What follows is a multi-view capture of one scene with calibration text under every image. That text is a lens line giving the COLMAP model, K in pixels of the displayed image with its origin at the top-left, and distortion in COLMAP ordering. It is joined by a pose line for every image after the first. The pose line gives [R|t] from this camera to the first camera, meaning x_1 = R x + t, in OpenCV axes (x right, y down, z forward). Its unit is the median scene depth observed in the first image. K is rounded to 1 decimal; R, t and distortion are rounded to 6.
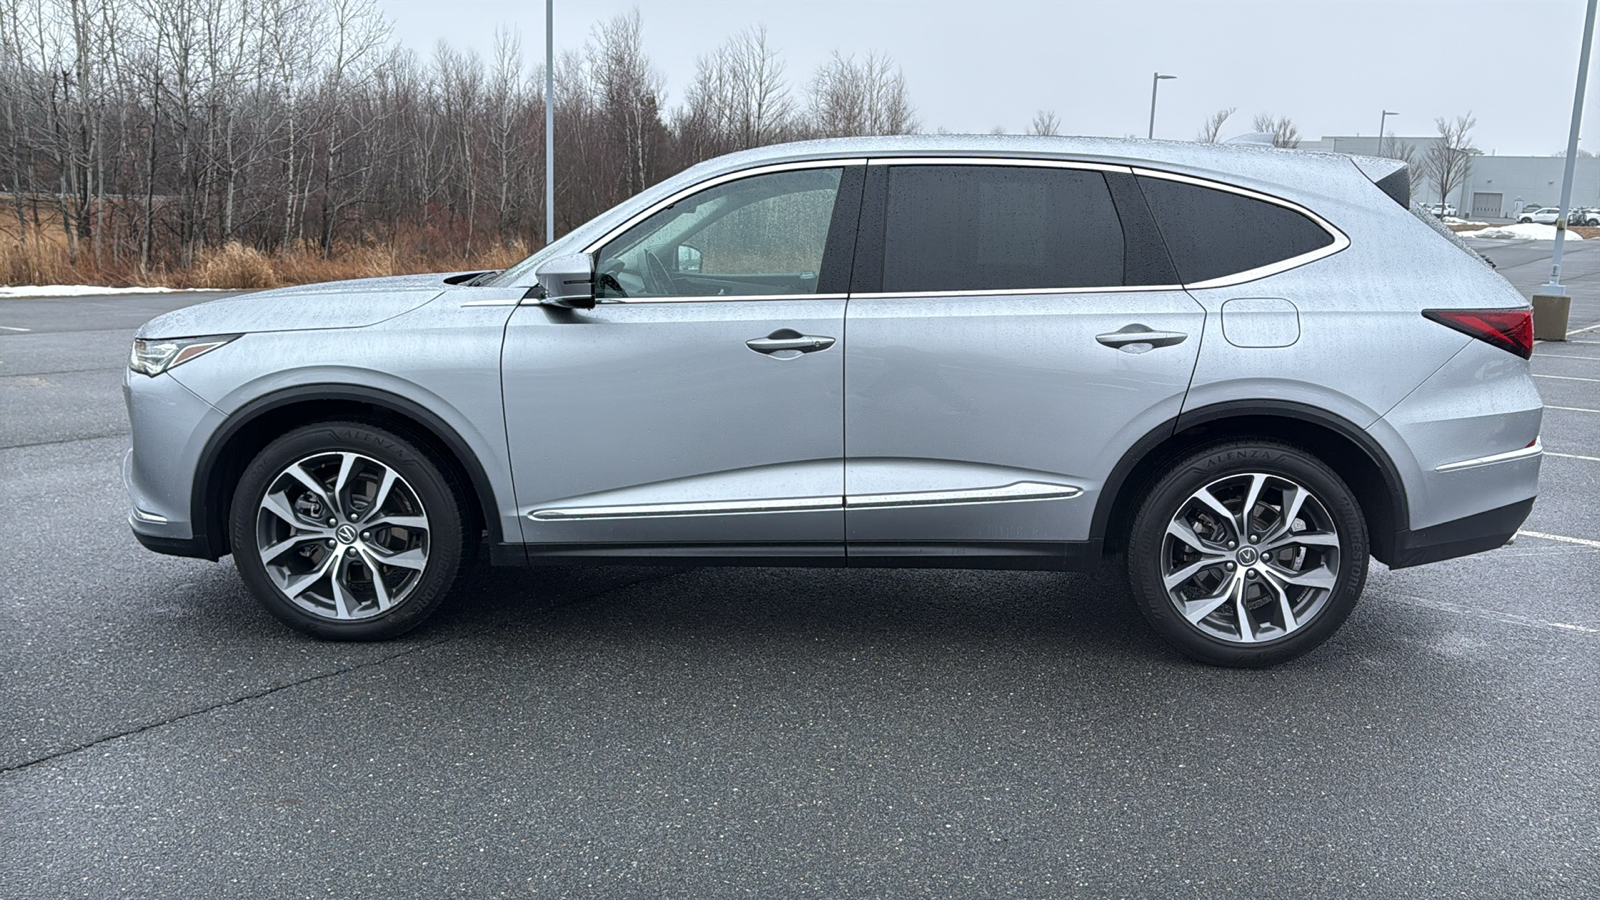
lens RADIAL K [[1360.0, 0, 820.4], [0, 1360.0, 451.1], [0, 0, 1]] dist [0.171858, -0.304412]
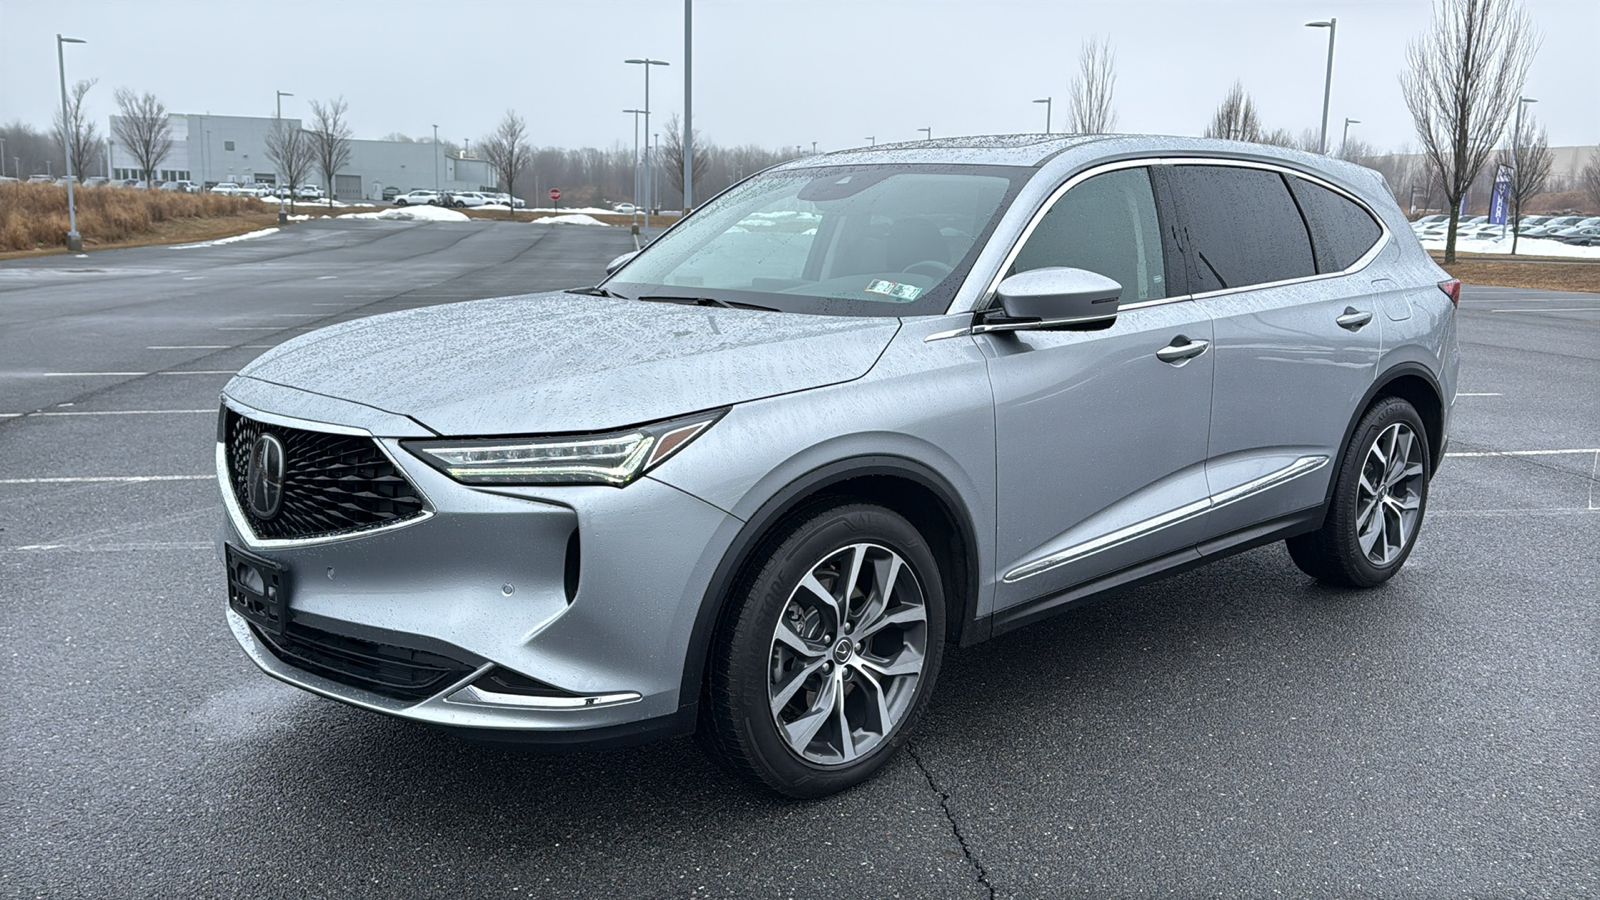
lens RADIAL K [[1366.5, 0, 821.1], [0, 1366.5, 466.0], [0, 0, 1]] dist [0.195680, -0.385031]
pose [[0.698254, -0.143170, 0.701387, -0.884738], [0.126898, 0.989034, 0.075554, -0.101887], [-0.704512, 0.036249, 0.708765, 0.474897]]
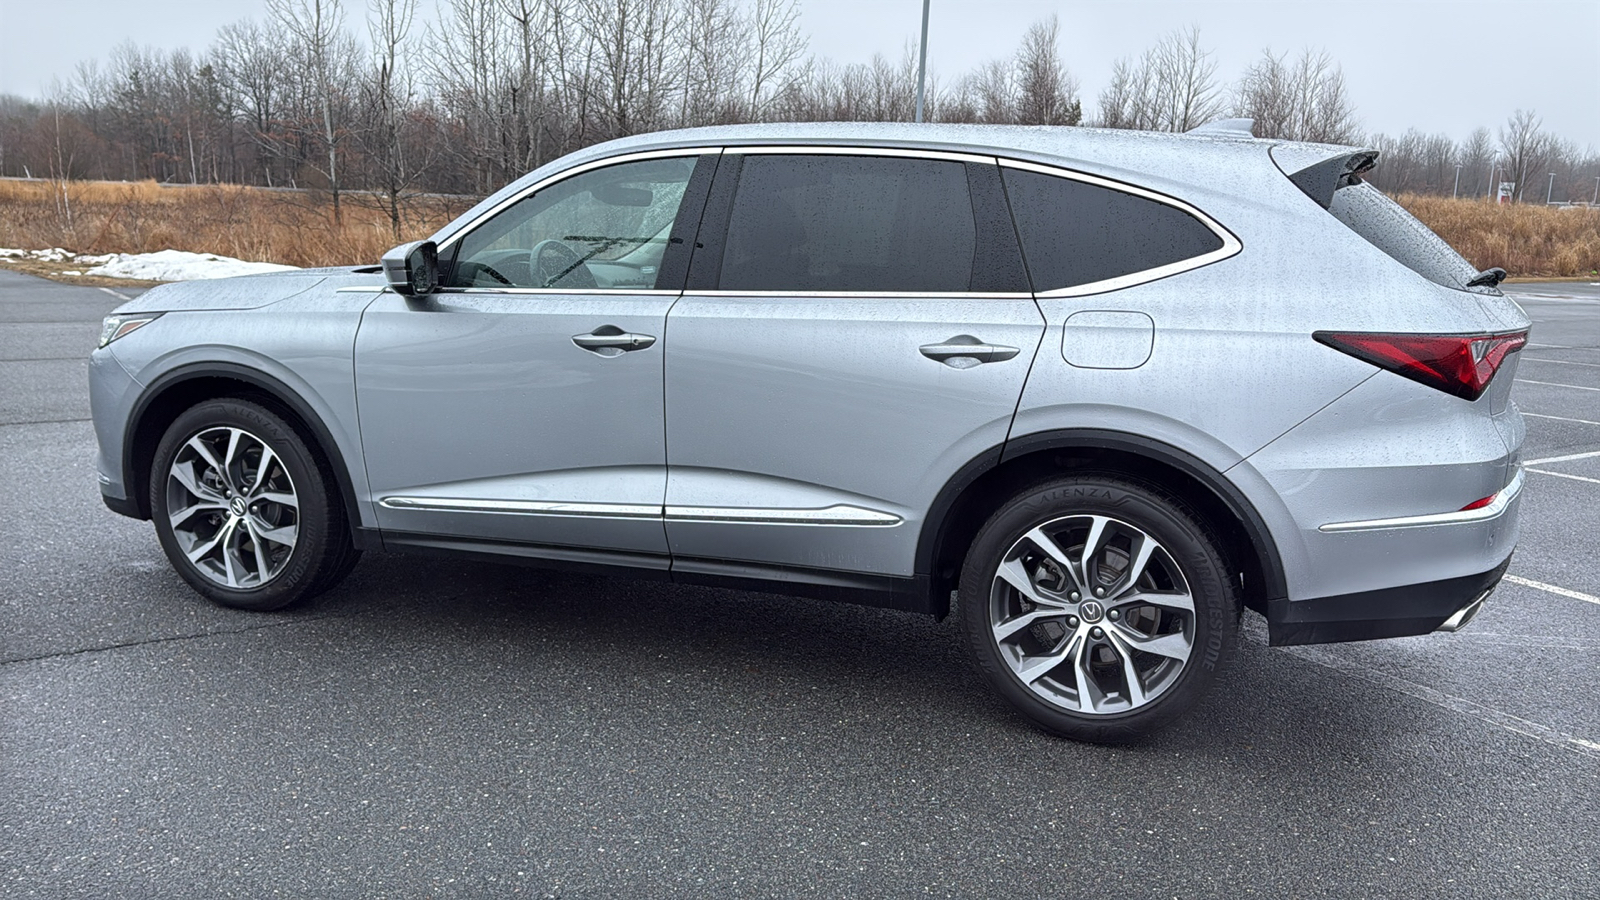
lens RADIAL K [[1351.4, 0, 821.6], [0, 1351.4, 444.7], [0, 0, 1]] dist [0.165231, -0.313230]
pose [[0.950956, 0.063001, -0.302843, 0.396862], [-0.065720, 0.997837, 0.001215, -0.017002], [0.302265, 0.018748, 0.953040, 0.142089]]
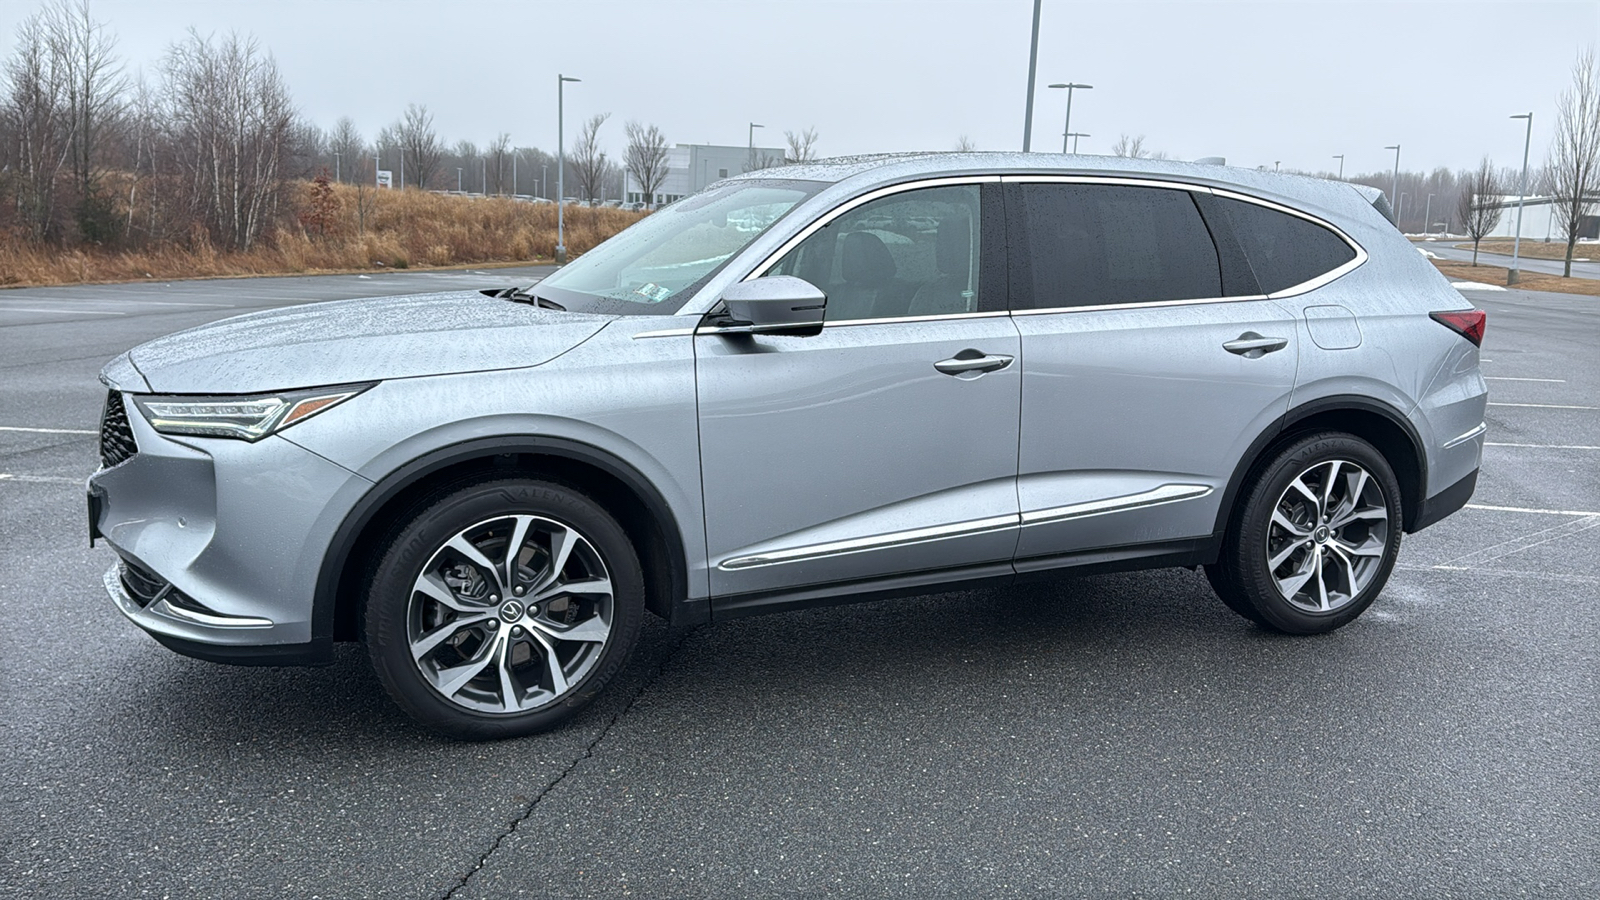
lens RADIAL K [[1360.0, 0, 820.4], [0, 1360.0, 451.1], [0, 0, 1]] dist [0.171858, -0.304412]
pose [[0.895886, -0.070652, 0.438631, -0.544878], [0.069964, 0.997392, 0.017756, -0.040250], [-0.438741, 0.014781, 0.898492, 0.161736]]
